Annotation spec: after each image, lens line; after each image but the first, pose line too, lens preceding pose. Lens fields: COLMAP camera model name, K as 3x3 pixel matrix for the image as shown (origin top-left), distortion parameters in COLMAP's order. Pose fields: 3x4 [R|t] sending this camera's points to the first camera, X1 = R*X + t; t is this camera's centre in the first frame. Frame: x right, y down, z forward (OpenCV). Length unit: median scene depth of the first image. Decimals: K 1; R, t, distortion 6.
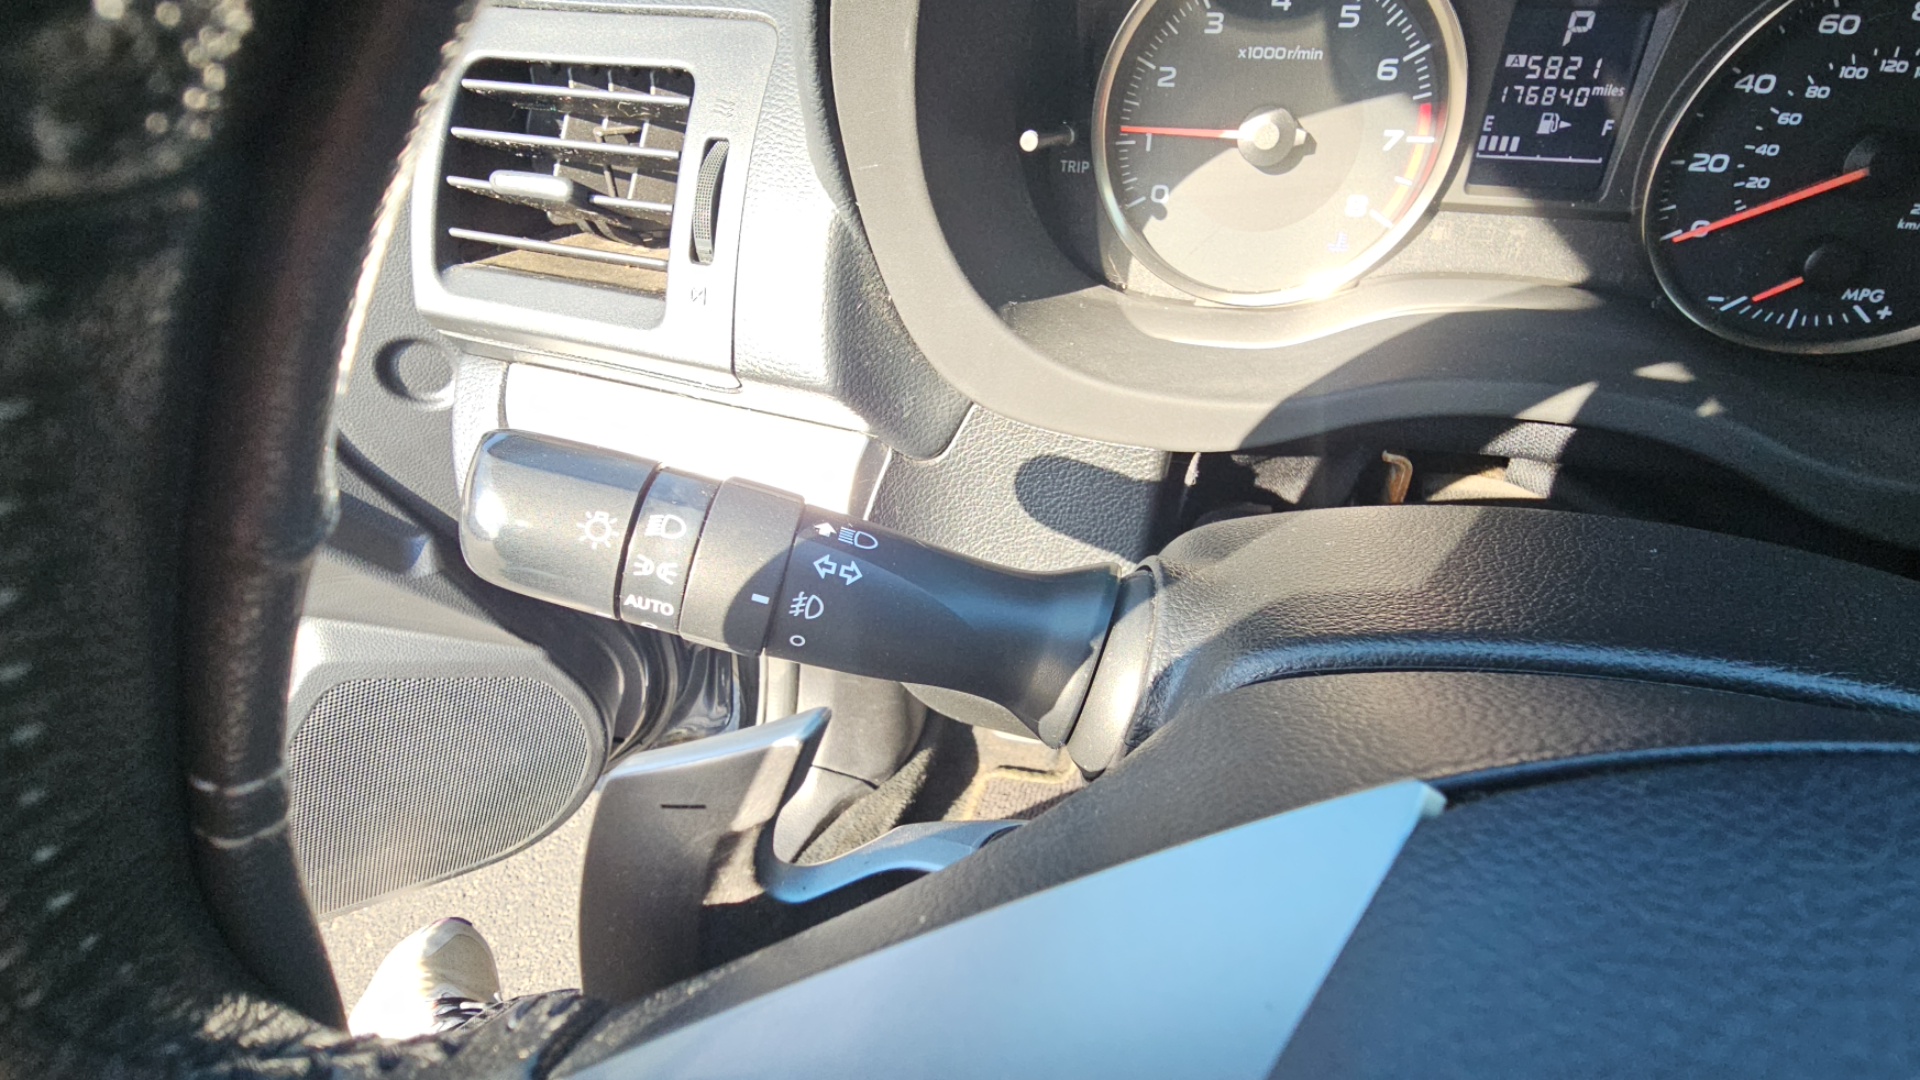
lens RADIAL K [[857.4, 0, 980.4], [0, 857.4, 546.3], [0, 0, 1]] dist [0.006099, -0.005091]
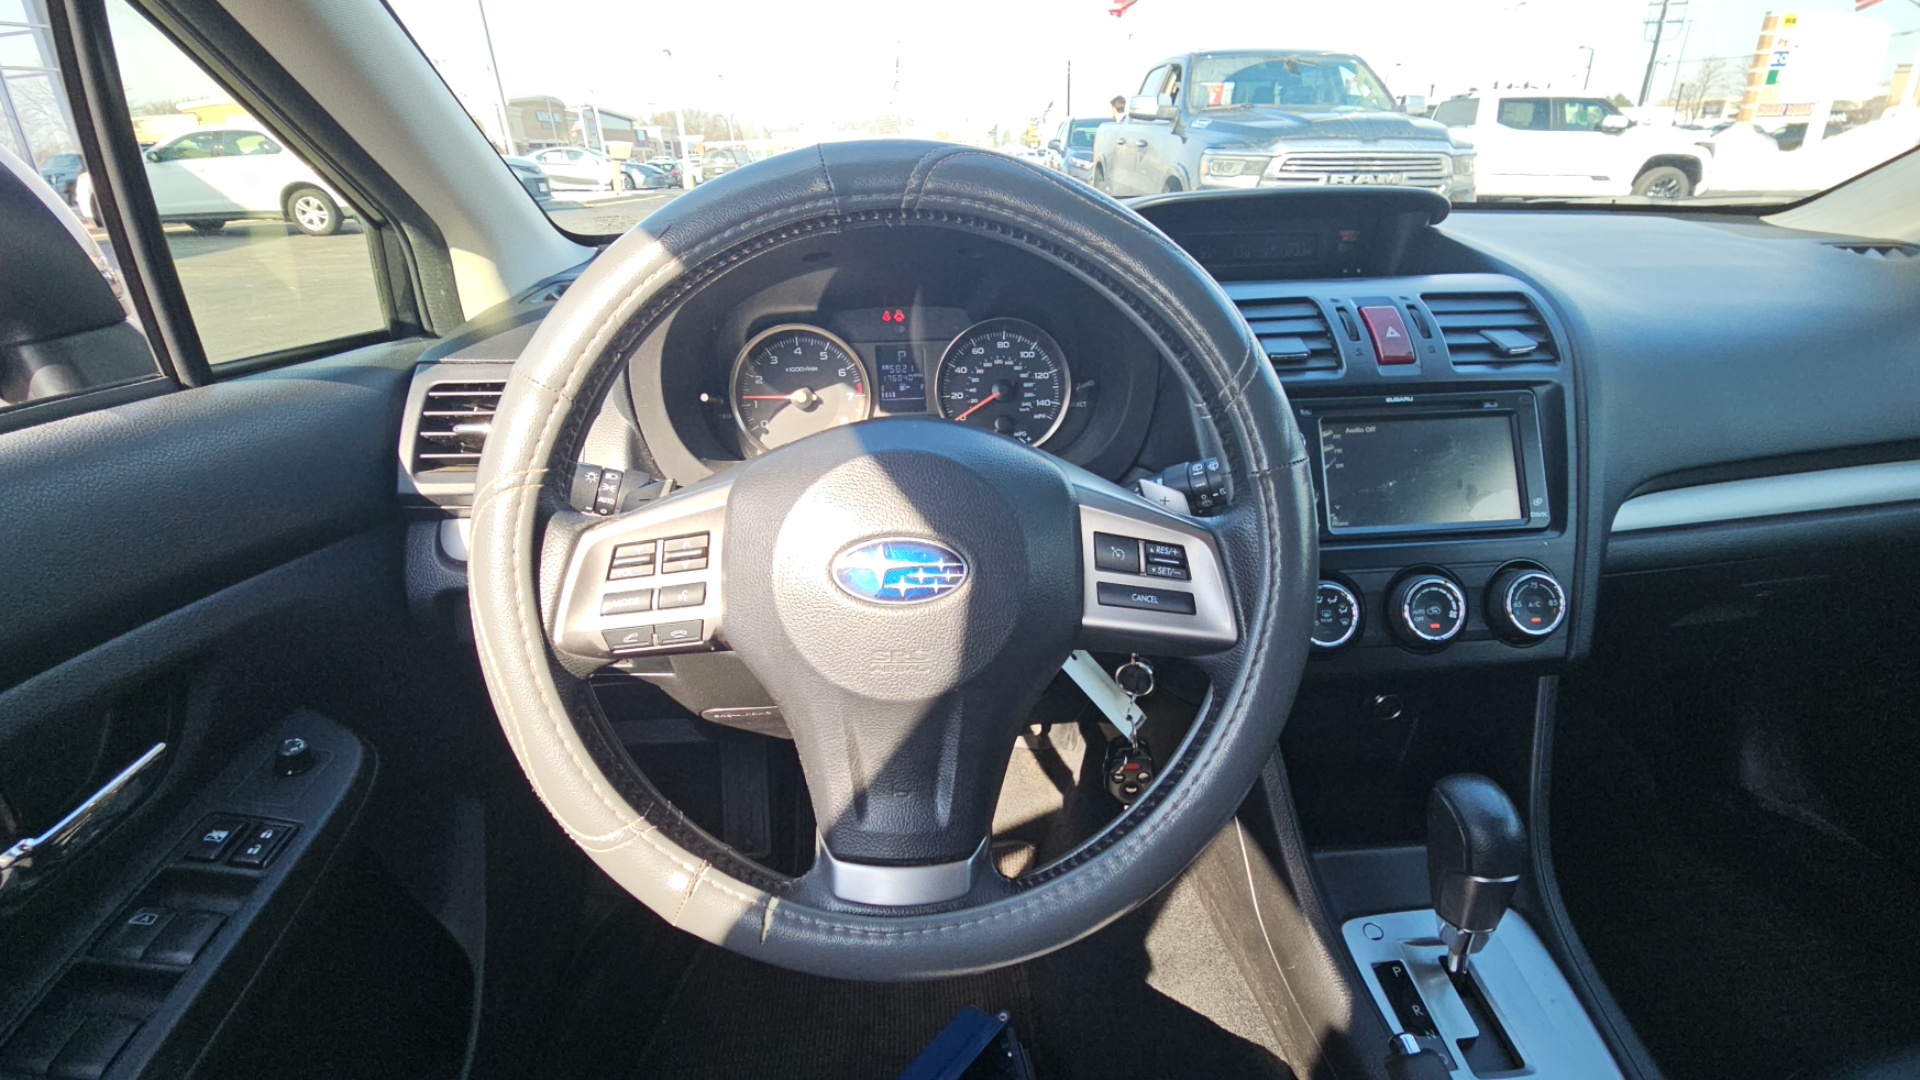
lens RADIAL K [[857.4, 0, 981.5], [0, 857.4, 542.2], [0, 0, 1]] dist [0.006099, -0.005091]
pose [[0.925692, -0.107862, 0.362575, -0.141340], [0.233161, 0.917456, -0.322351, 0.879155], [-0.297878, 0.382936, 0.874430, -1.241581]]
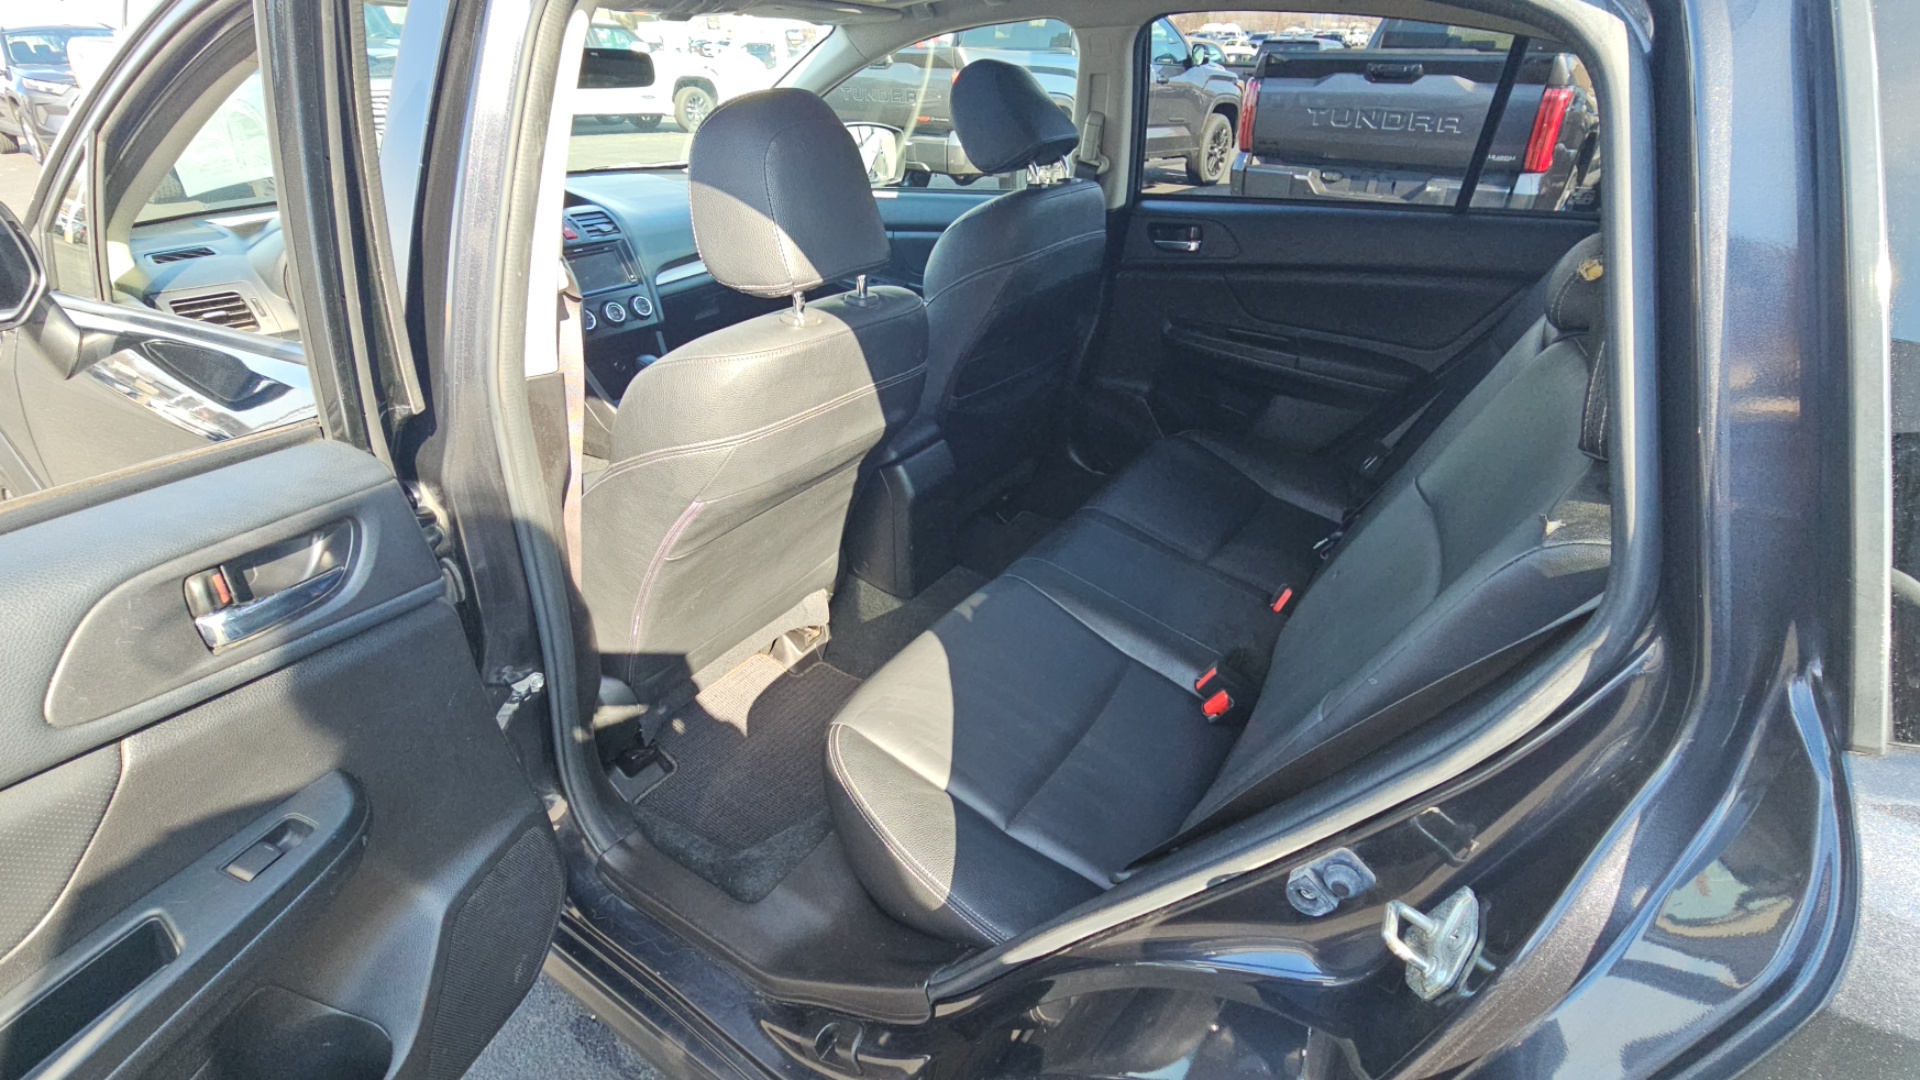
lens RADIAL K [[857.4, 0, 980.4], [0, 857.4, 542.9], [0, 0, 1]] dist [0.006099, -0.005091]
pose [[0.272206, -0.416381, 0.867485, -4.399519], [0.663058, 0.734492, 0.144486, 2.957920], [-0.697322, 0.535863, 0.476018, -4.052077]]
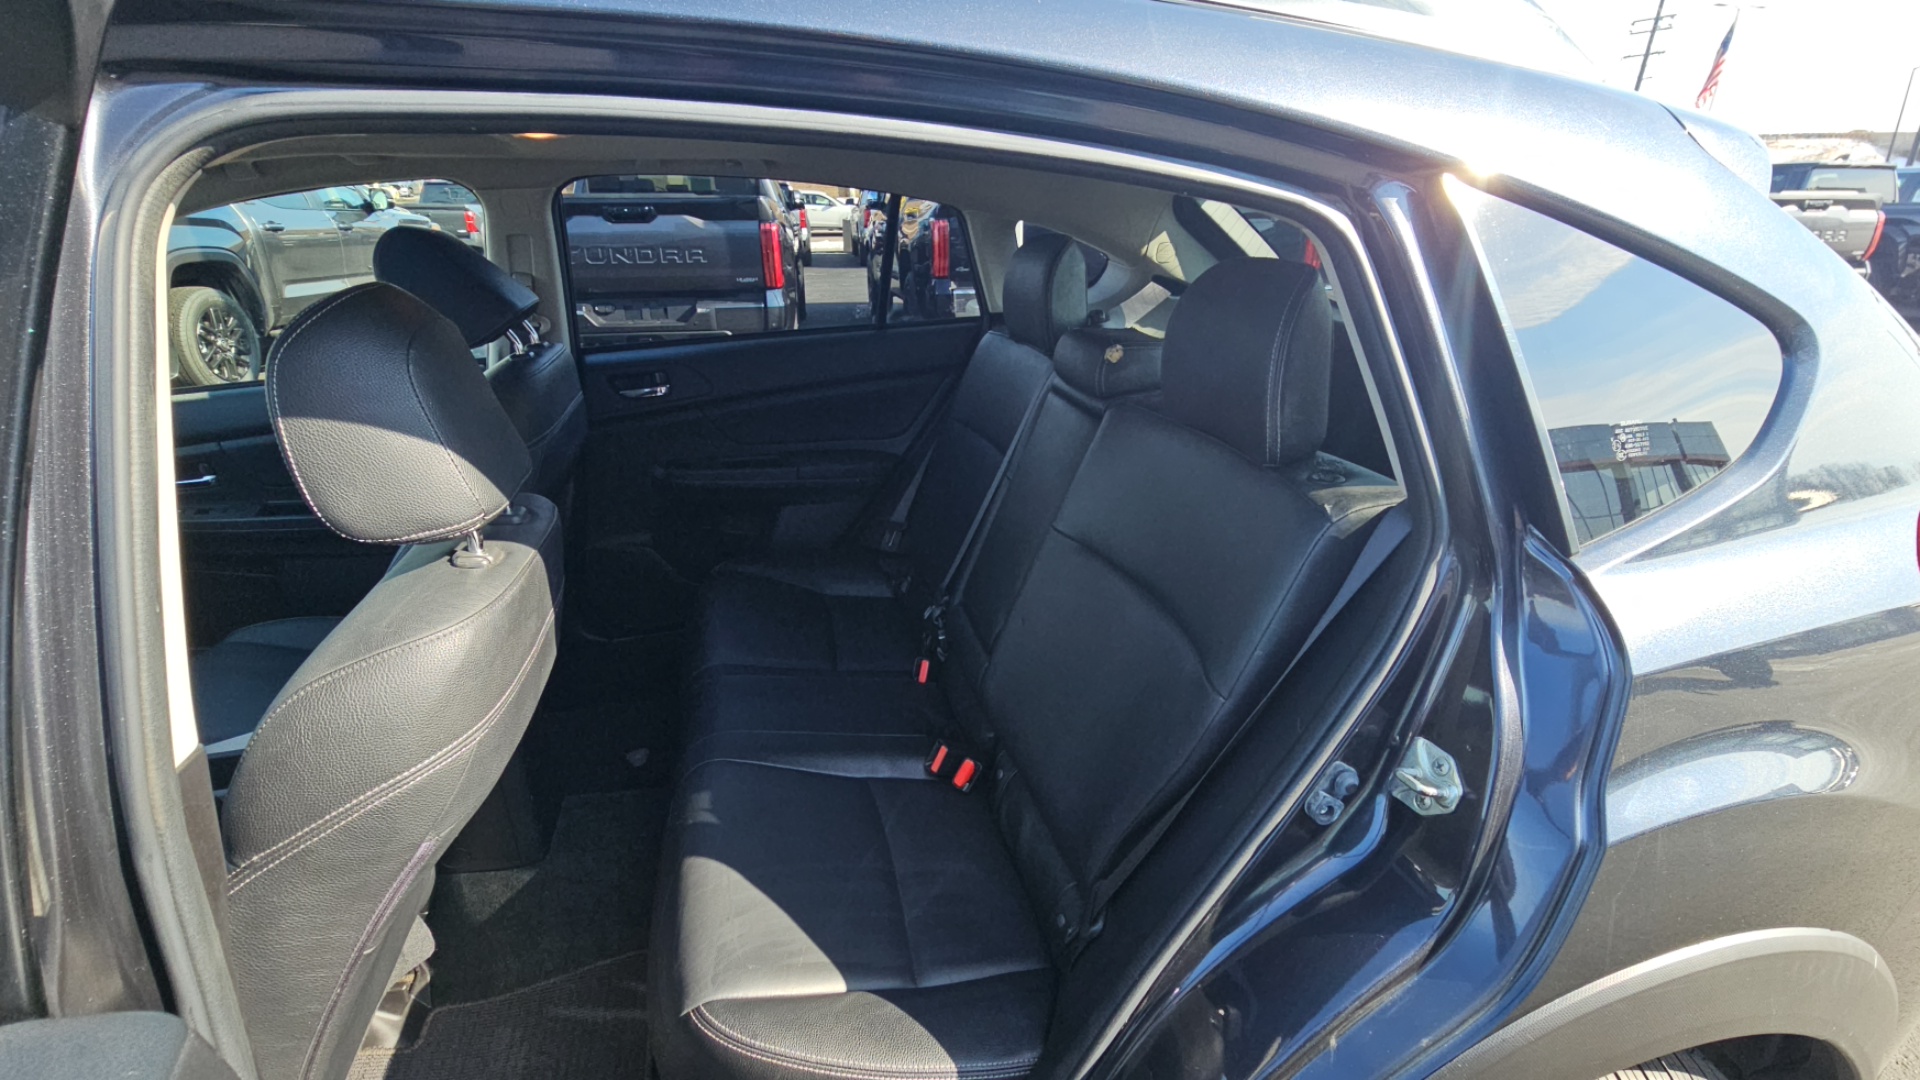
lens RADIAL K [[857.4, 0, 974.2], [0, 857.4, 548.0], [0, 0, 1]] dist [0.006099, -0.005091]
pose [[-0.522993, -0.261454, 0.811246, -4.200855], [0.631416, 0.520490, 0.574808, 1.618123], [-0.572531, 0.812854, -0.107126, -2.917400]]
